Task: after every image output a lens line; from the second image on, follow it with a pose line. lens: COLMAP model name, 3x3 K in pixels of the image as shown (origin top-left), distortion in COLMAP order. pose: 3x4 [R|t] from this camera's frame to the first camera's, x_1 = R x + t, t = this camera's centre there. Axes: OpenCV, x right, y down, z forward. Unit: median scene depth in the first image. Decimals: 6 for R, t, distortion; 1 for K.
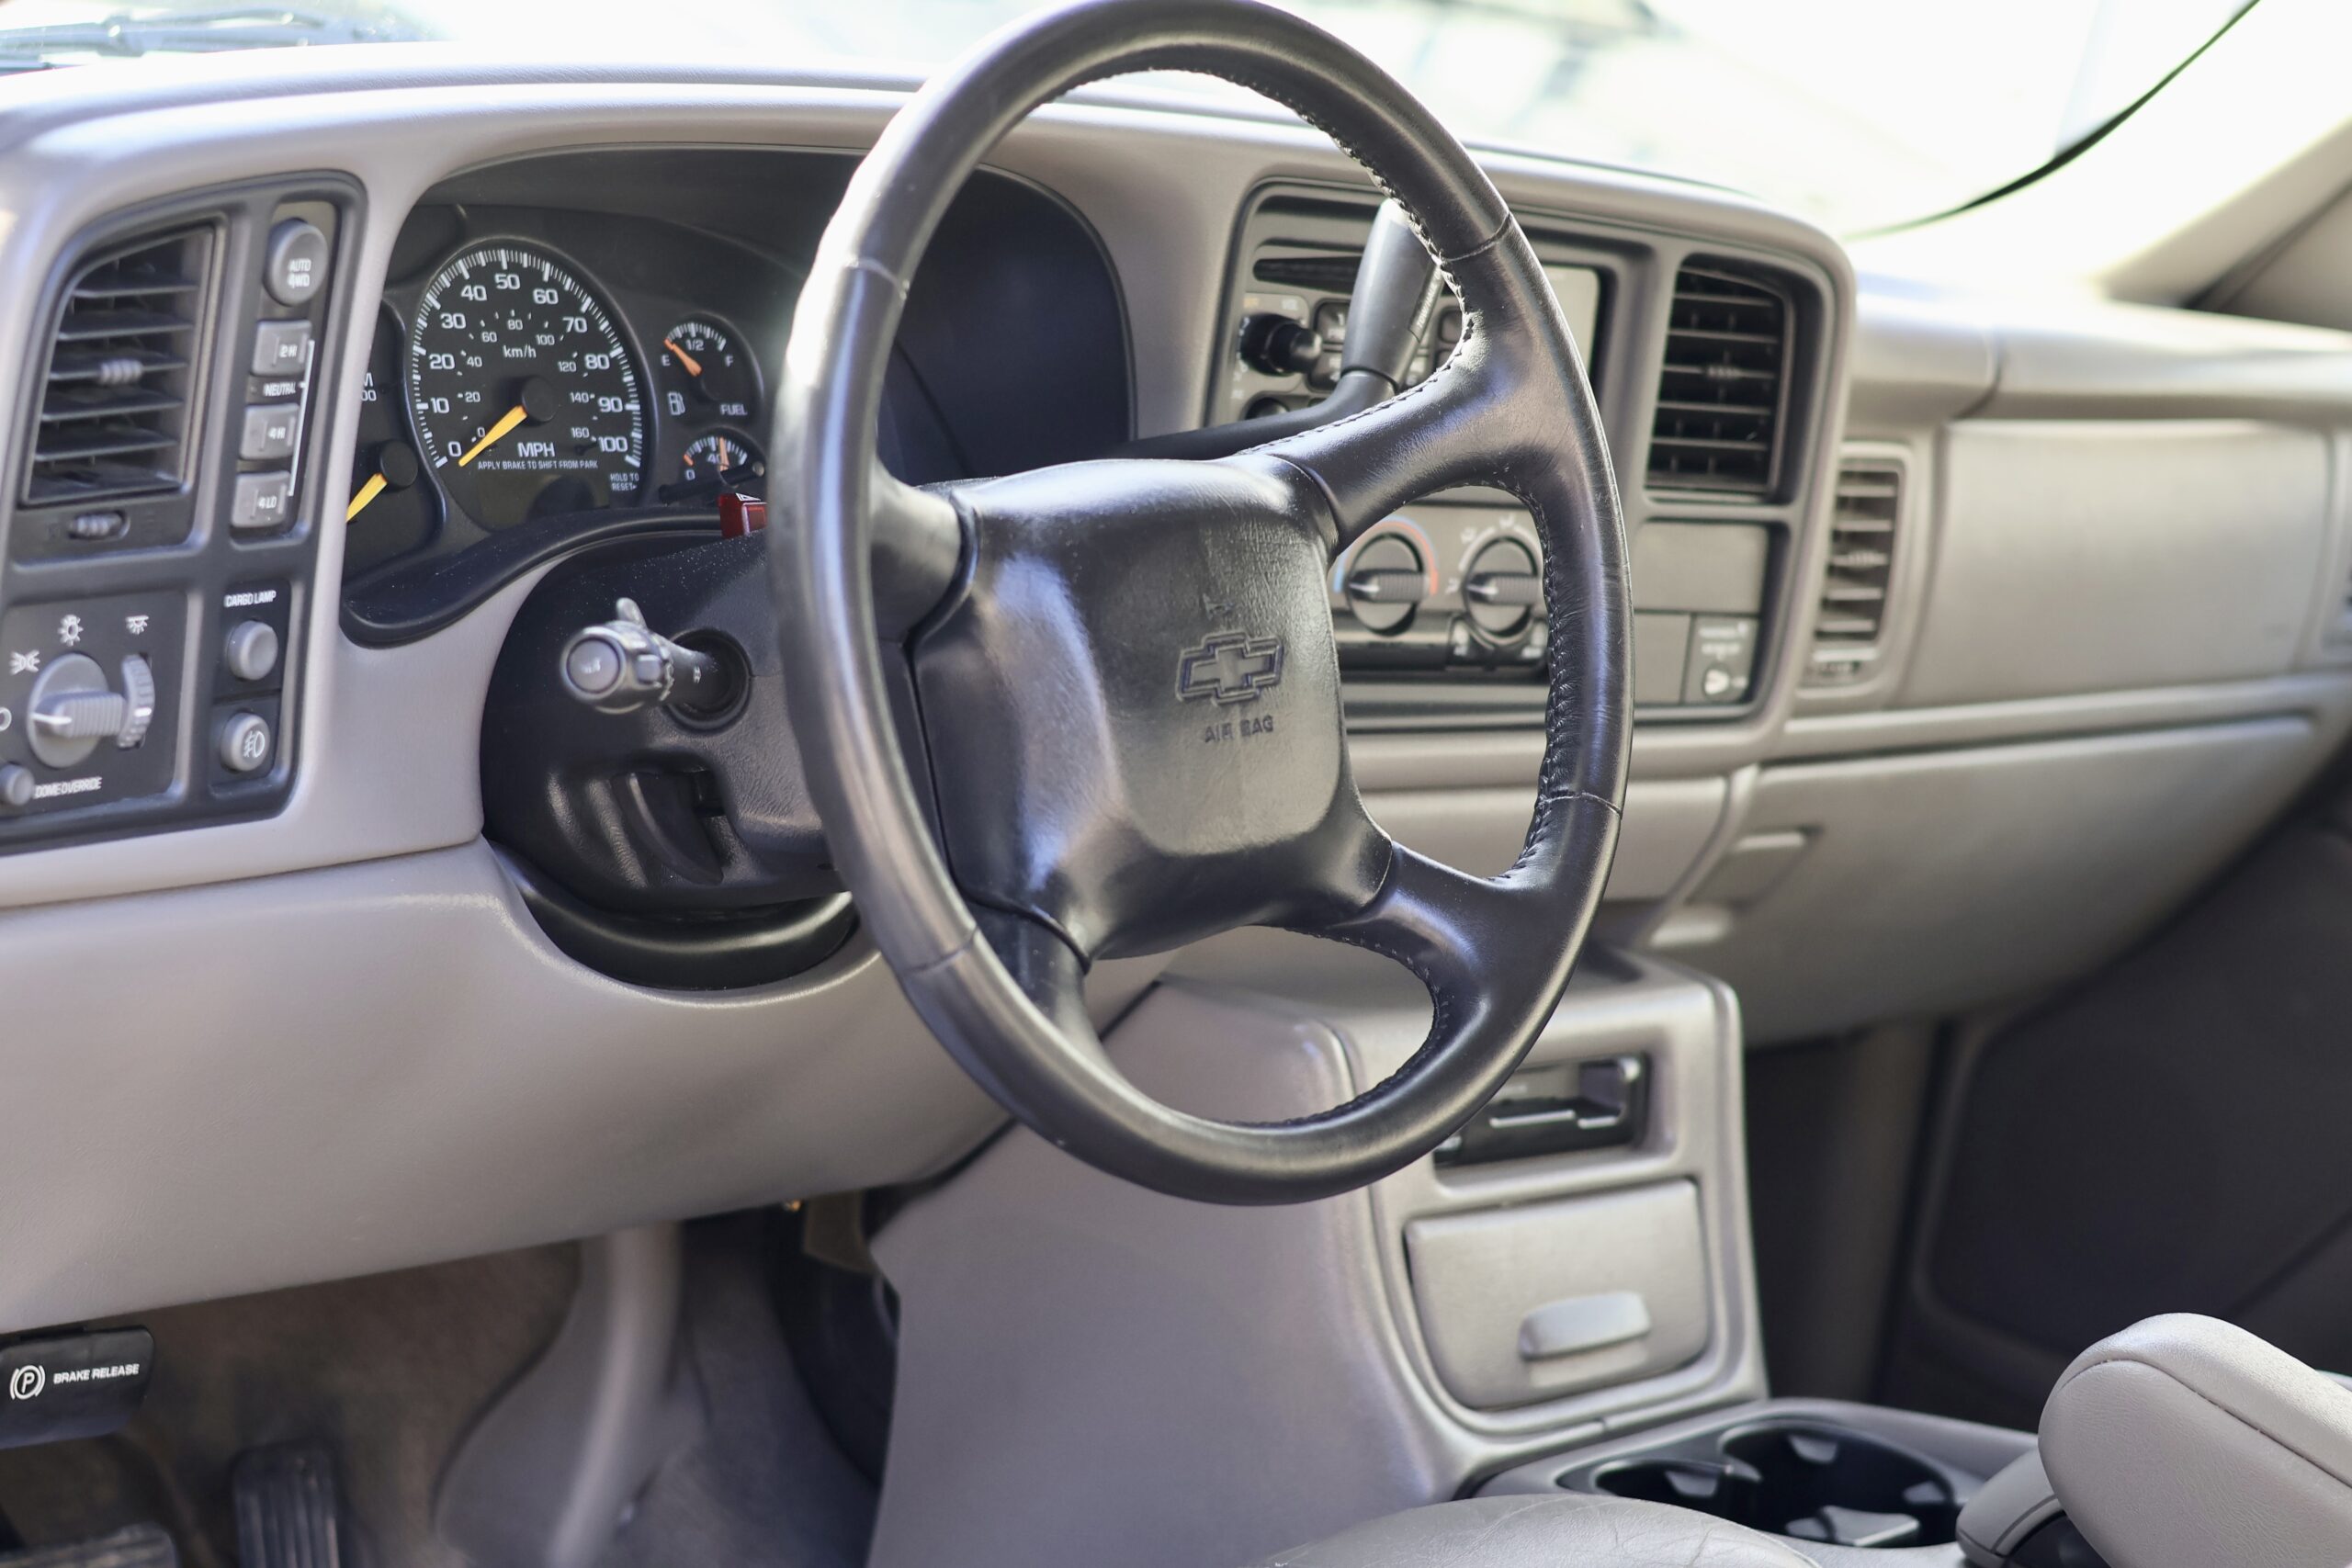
lens RADIAL K [[5358.5, 0, 1176.0], [0, 5358.5, 784.0], [0, 0, 1]] dist [0.061980, -0.247137]
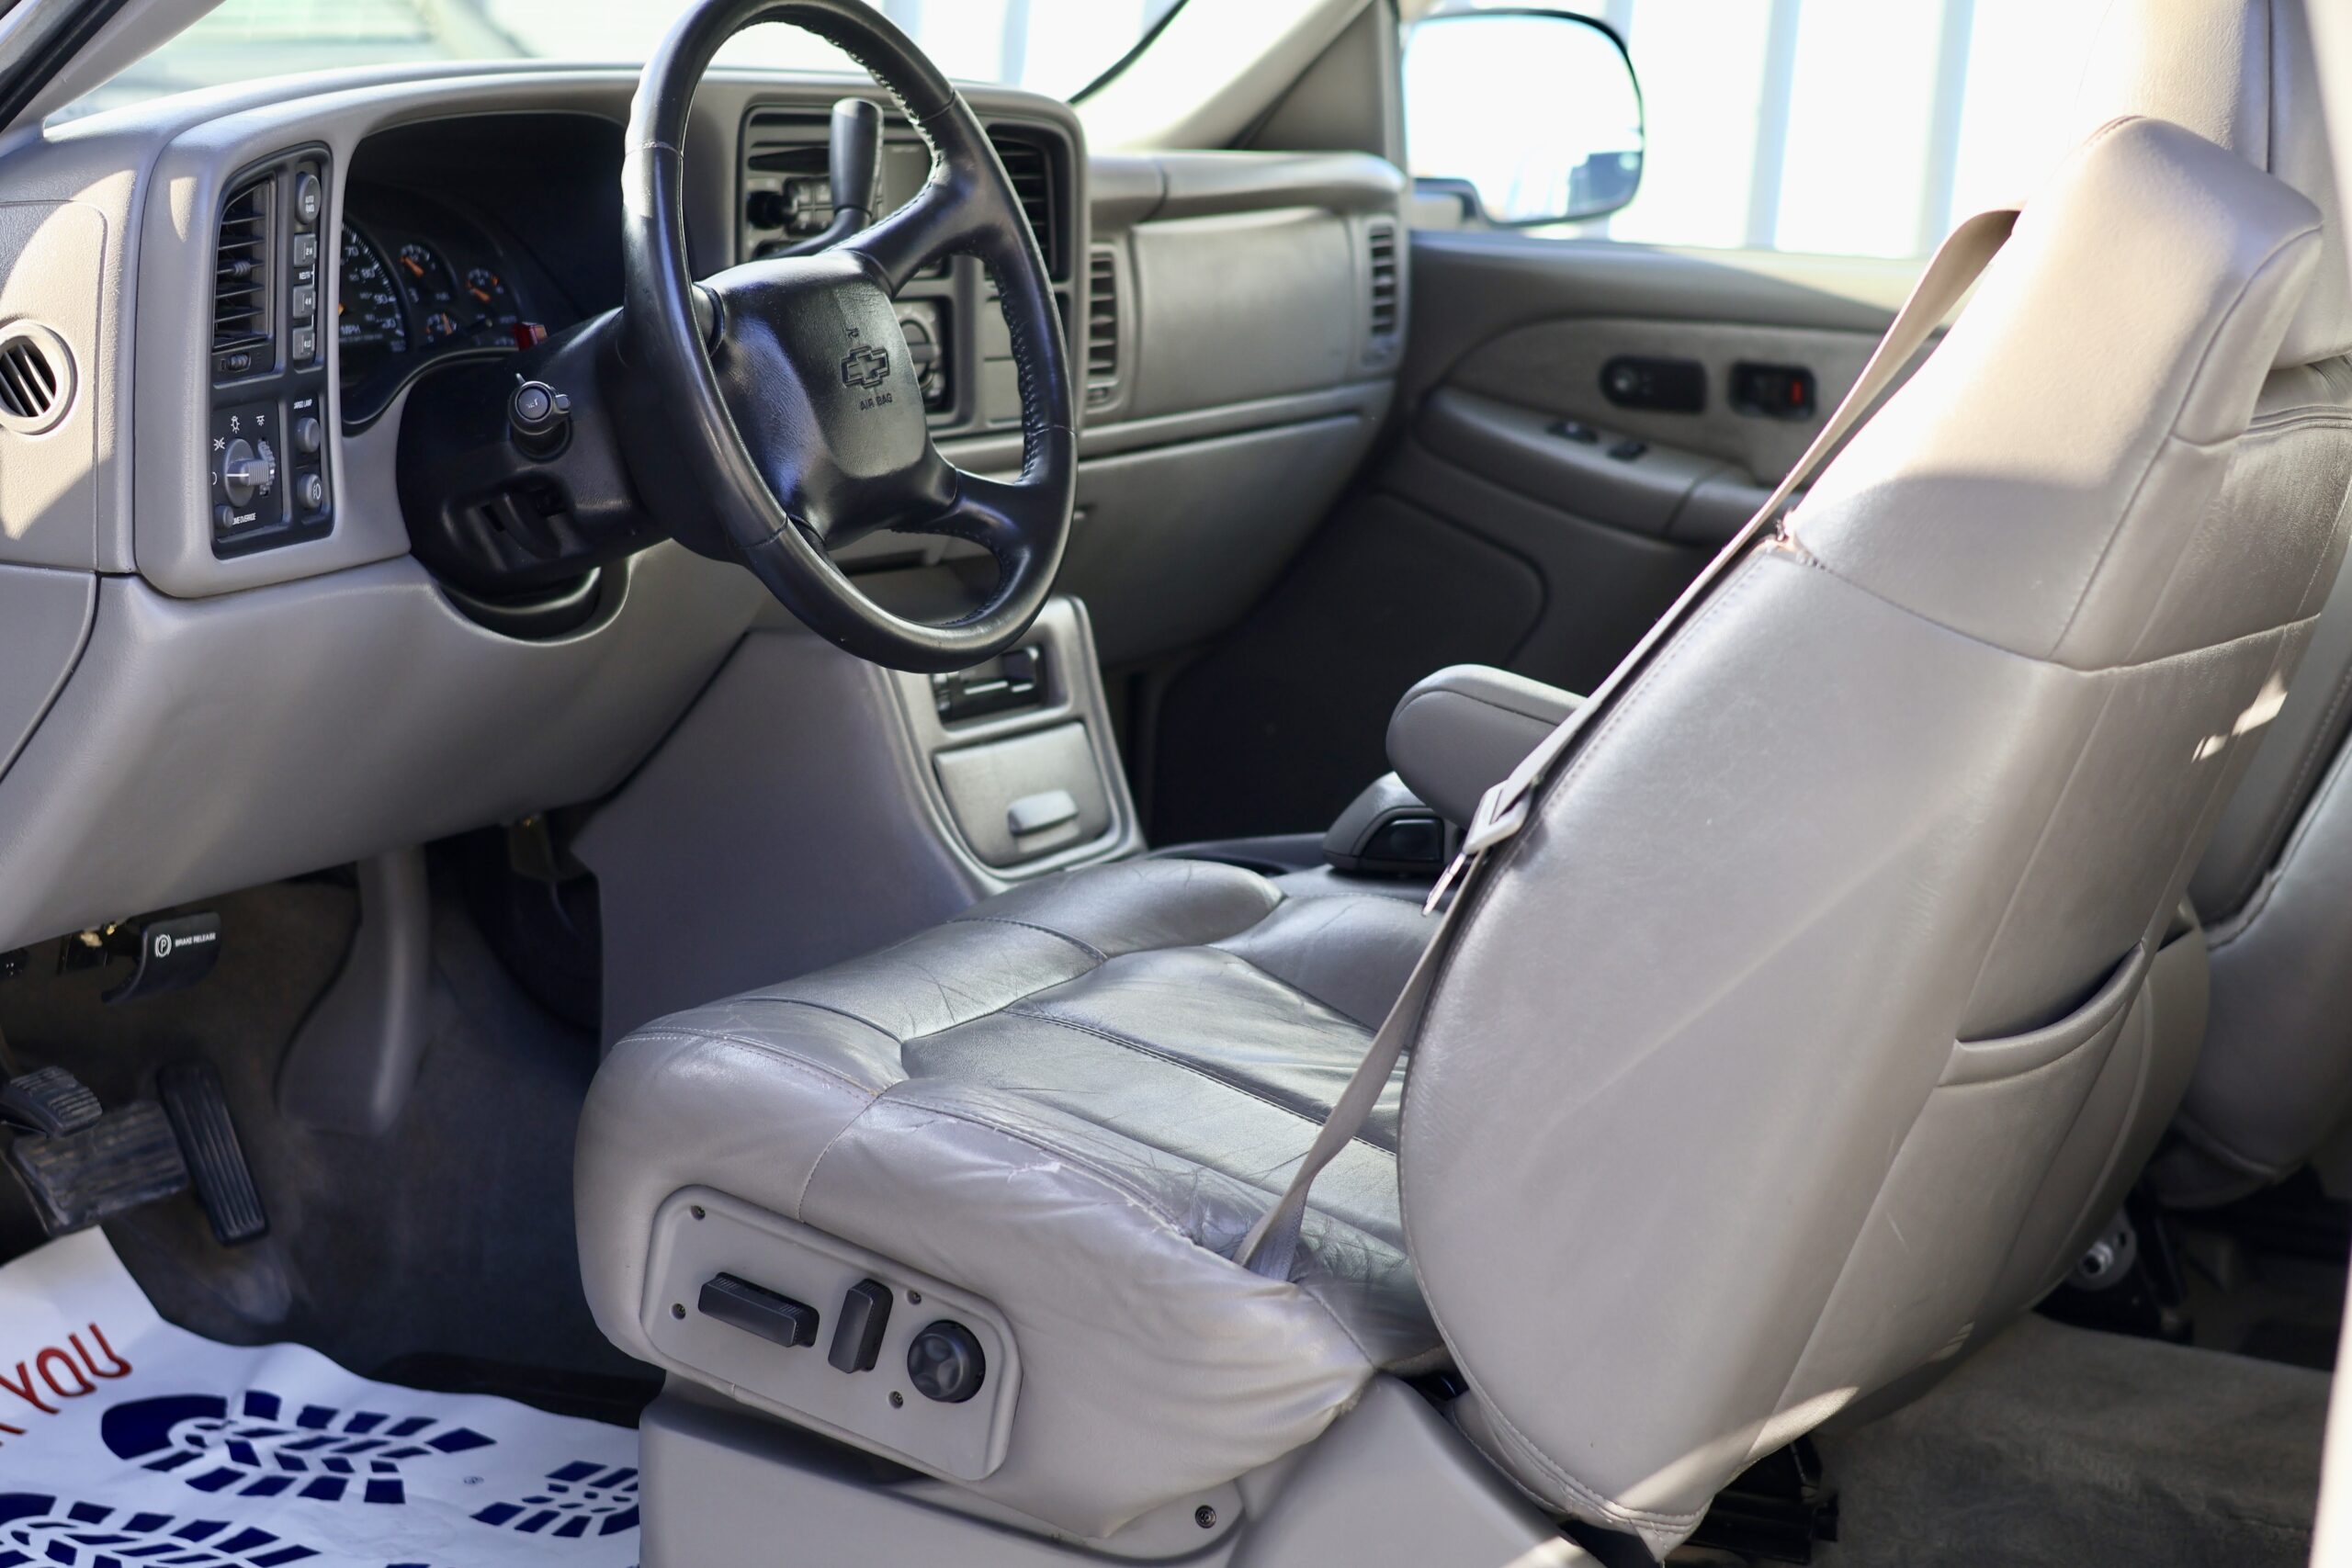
lens RADIAL K [[5358.5, 0, 1176.0], [0, 5358.5, 784.0], [0, 0, 1]] dist [0.061980, -0.247137]
pose [[0.958435, -0.166800, 0.231475, -0.272216], [0.170987, 0.985271, 0.002001, 0.106877], [-0.228399, 0.037661, 0.972839, -0.582065]]
